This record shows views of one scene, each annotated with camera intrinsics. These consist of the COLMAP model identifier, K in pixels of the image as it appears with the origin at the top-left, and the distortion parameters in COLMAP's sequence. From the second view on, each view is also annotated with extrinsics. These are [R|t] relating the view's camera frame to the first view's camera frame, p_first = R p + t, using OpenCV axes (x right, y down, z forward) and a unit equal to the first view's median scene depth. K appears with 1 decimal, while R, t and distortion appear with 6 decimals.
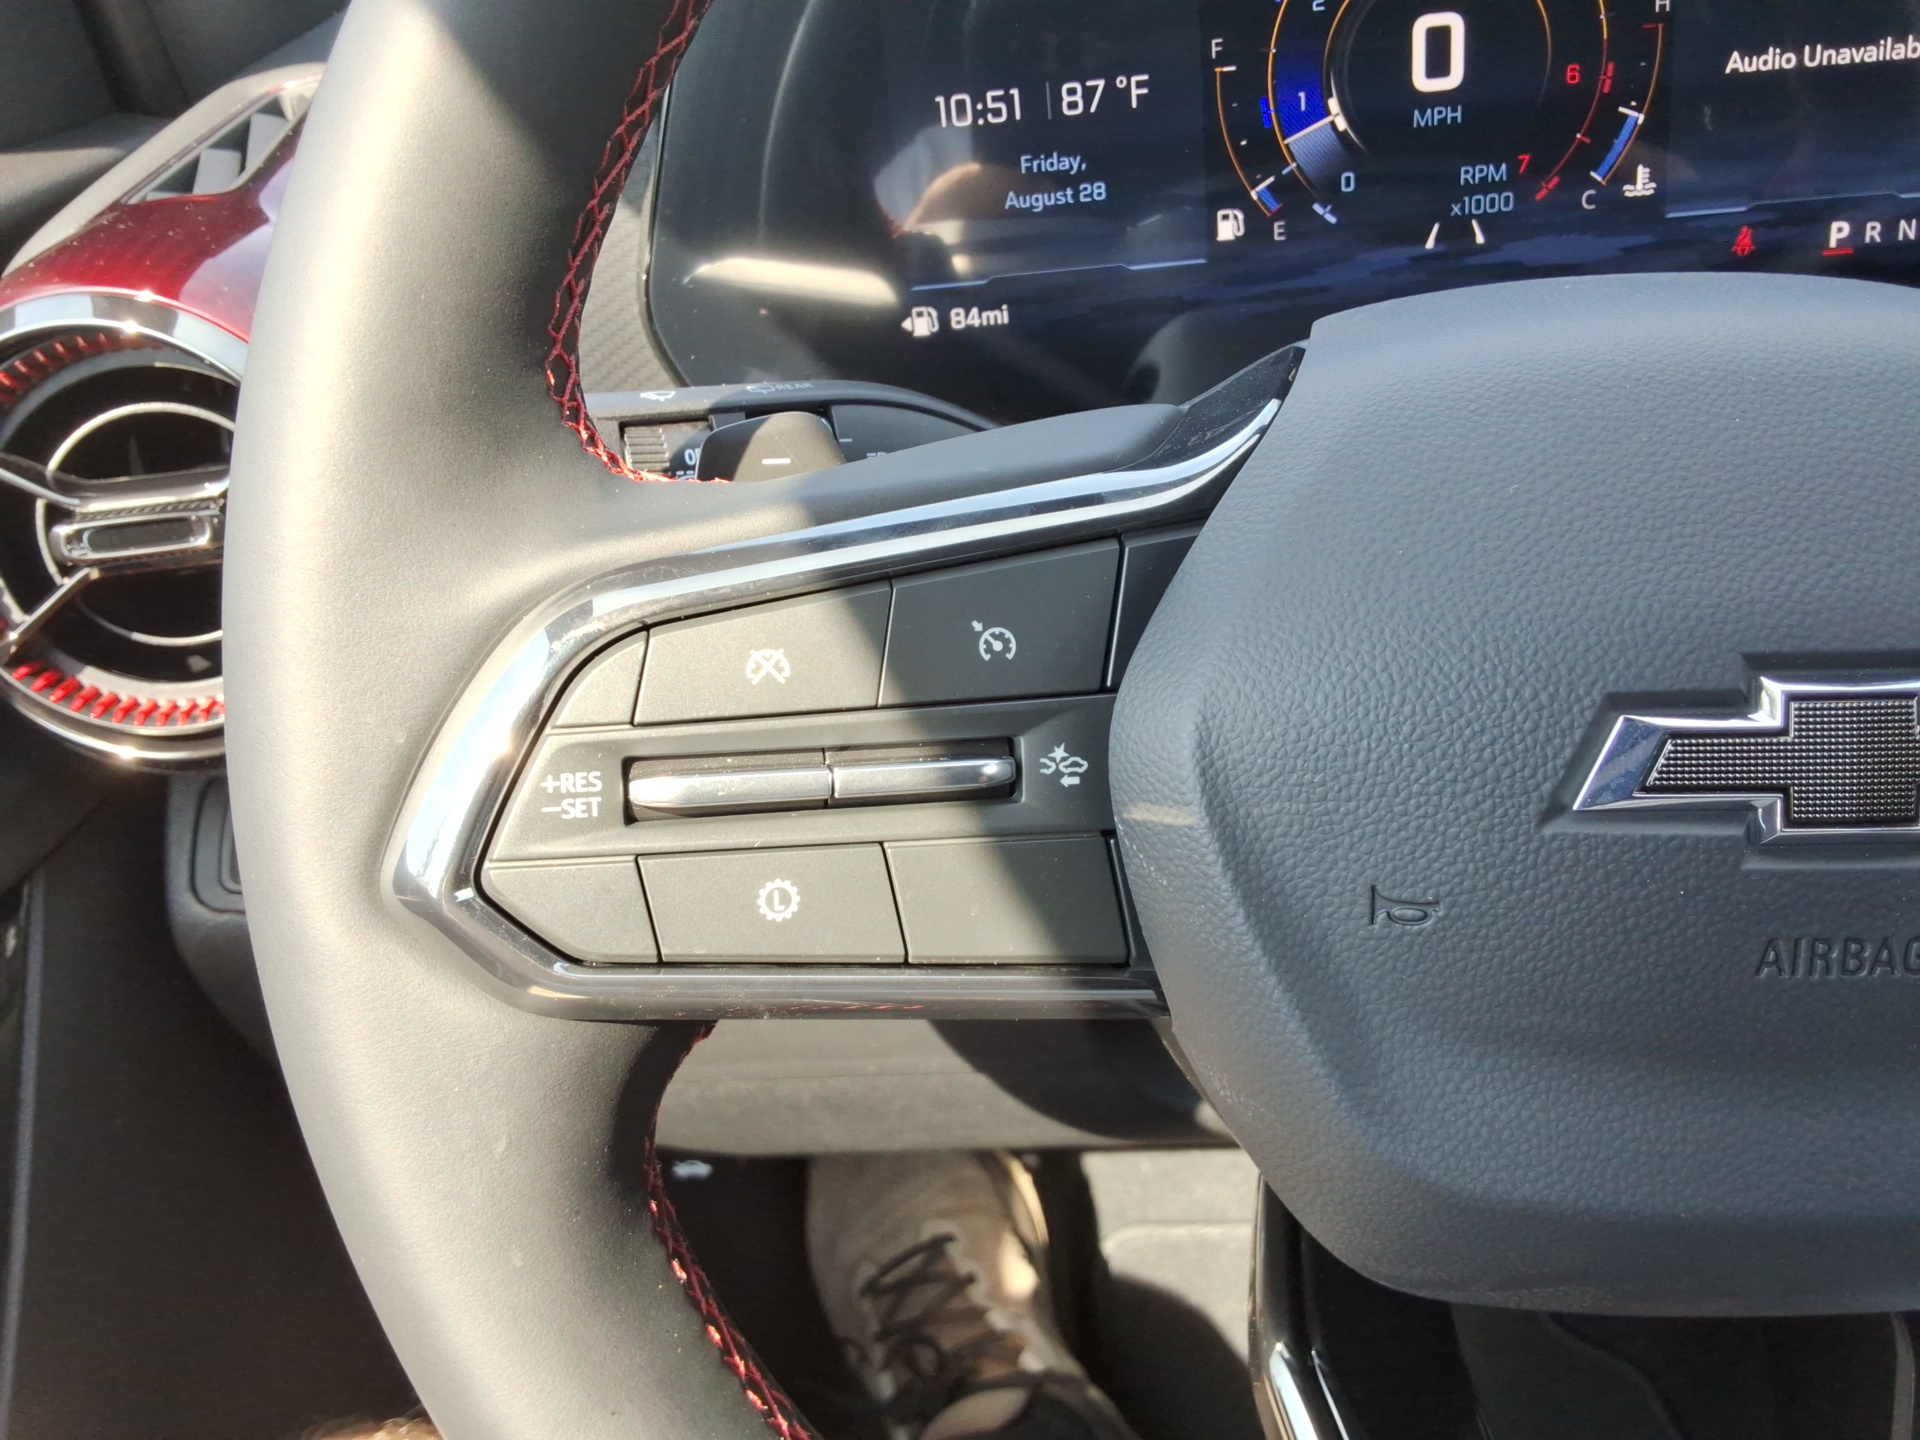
lens RADIAL K [[1566.5, 0, 990.1], [0, 1566.5, 702.3], [0, 0, 1]] dist [0.106250, -0.198116]
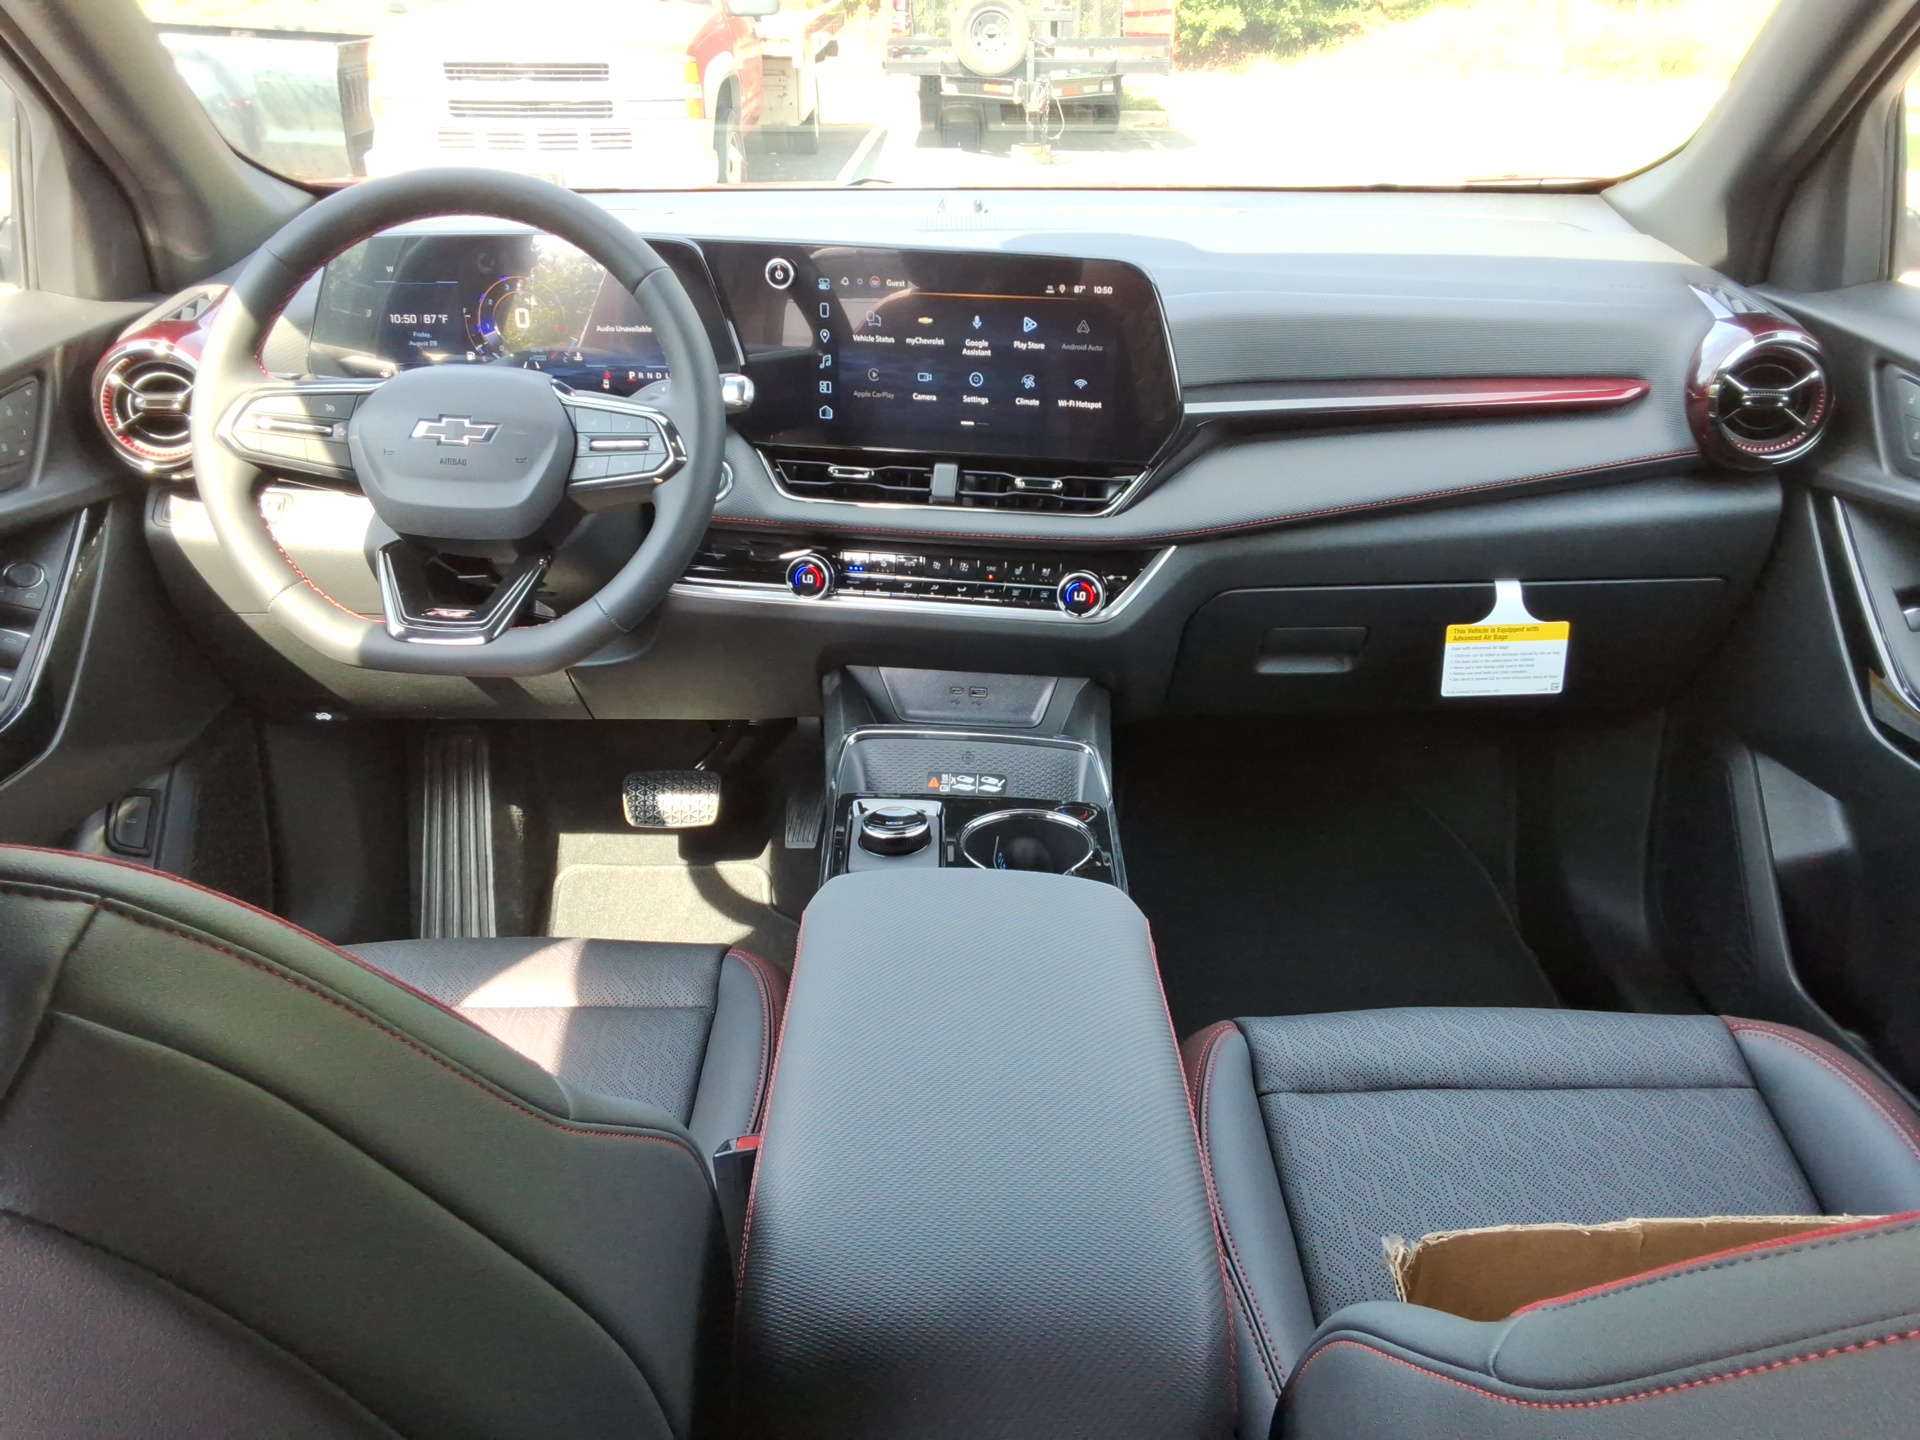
lens RADIAL K [[1540.9, 0, 980.1], [0, 1540.9, 700.5], [0, 0, 1]] dist [0.133235, -0.212182]
pose [[0.993859, 0.076272, 0.080166, 1.140171], [-0.066328, 0.990541, -0.120123, 0.890575], [-0.088570, 0.114069, 0.989517, -2.739139]]
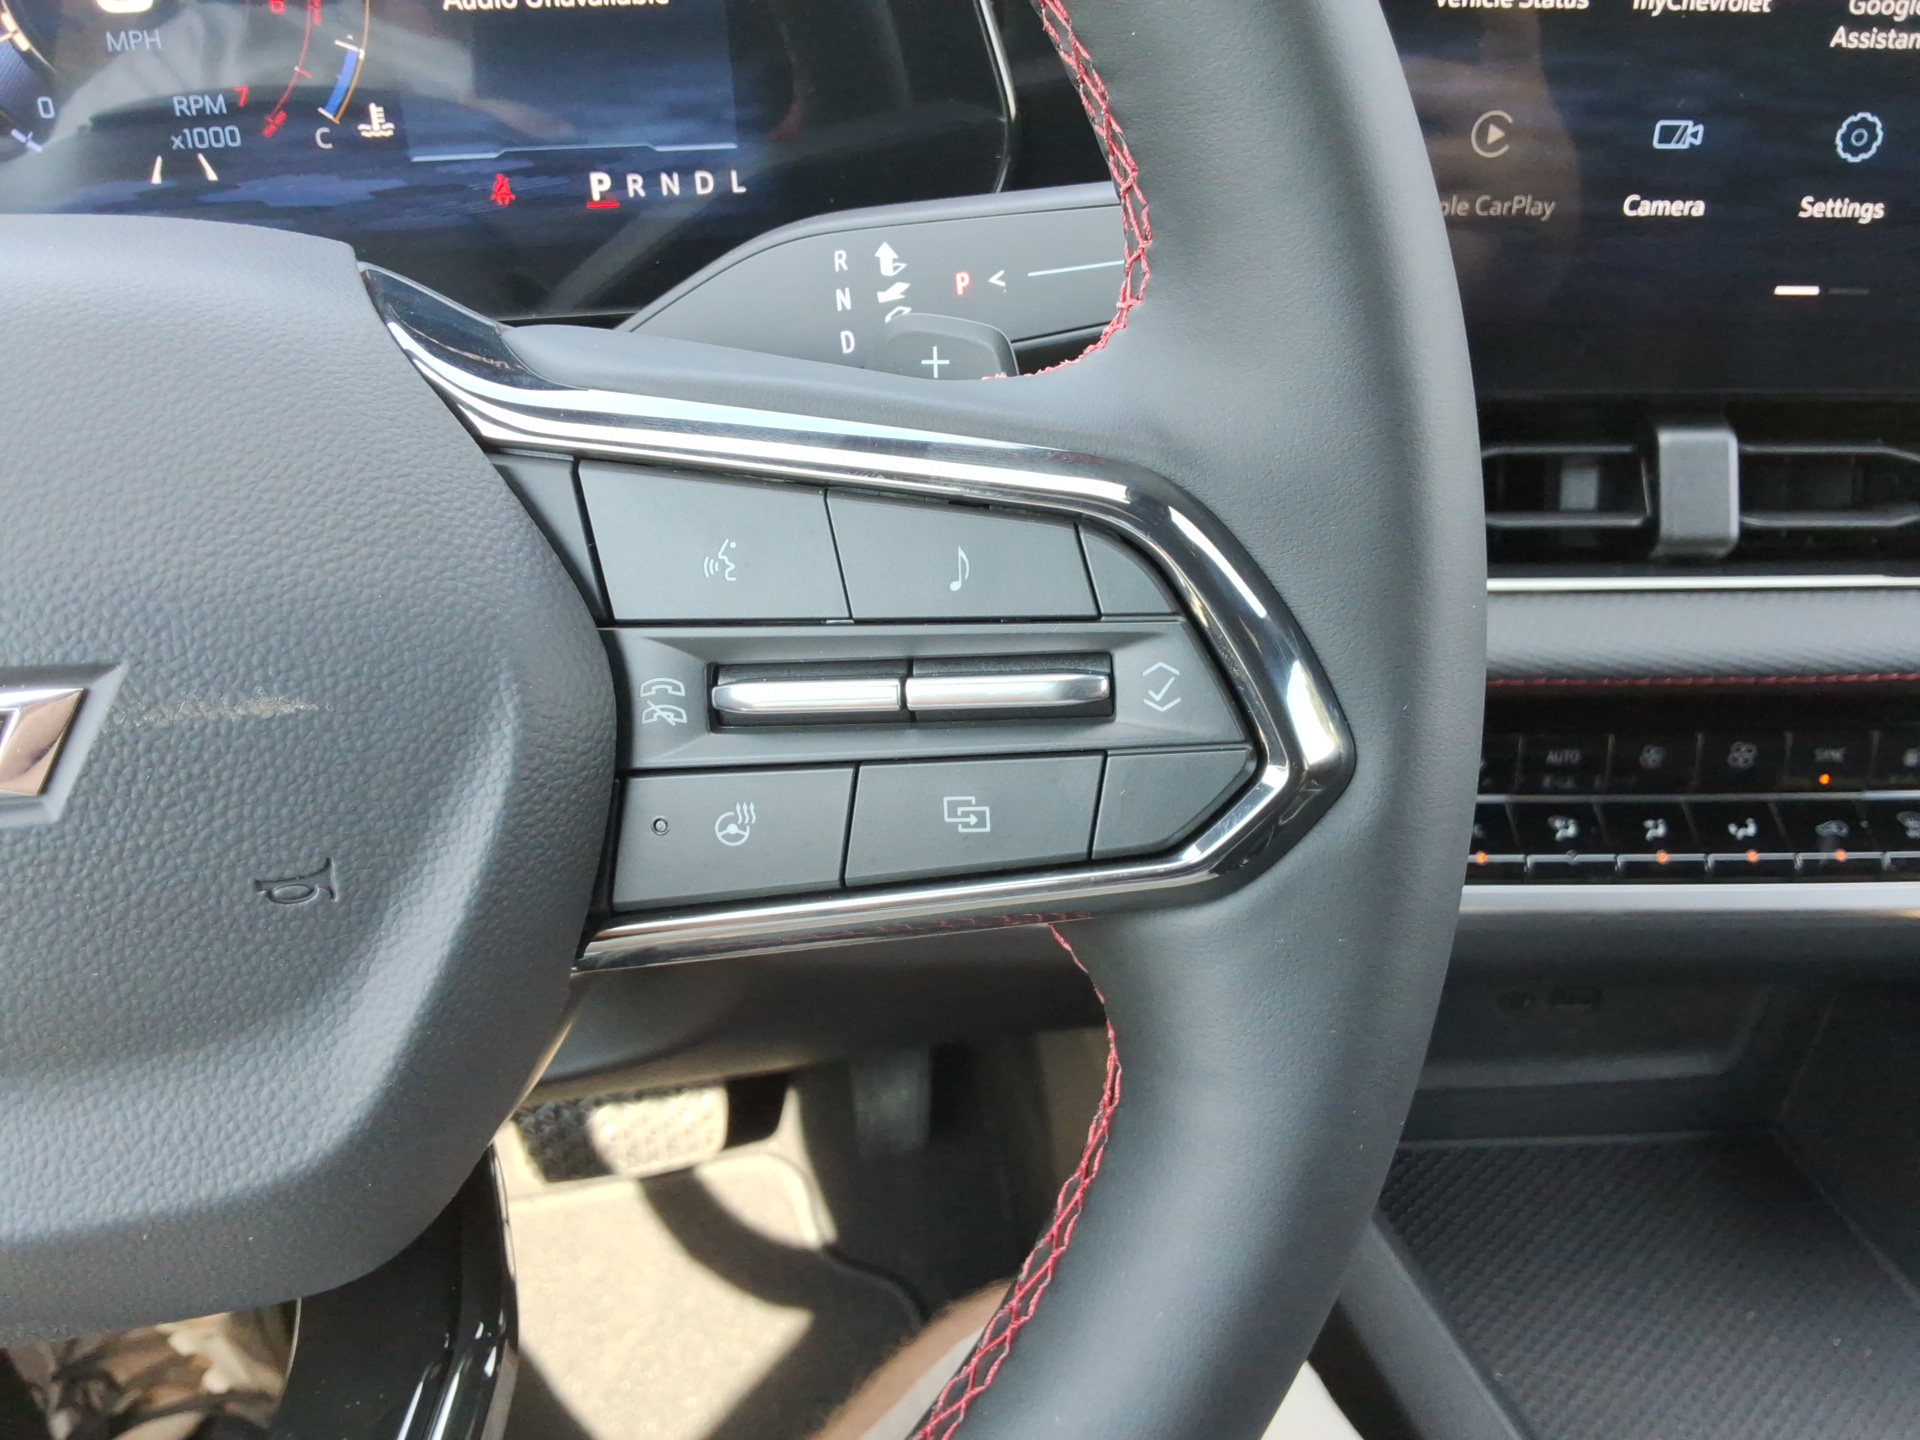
lens RADIAL K [[1545.7, 0, 972.2], [0, 1545.7, 698.1], [0, 0, 1]] dist [0.119409, -0.189795]
pose [[0.963364, -0.045963, 0.264228, 0.488489], [0.038615, 0.998711, 0.032939, -0.001064], [-0.265402, -0.021529, 0.963898, -0.007998]]
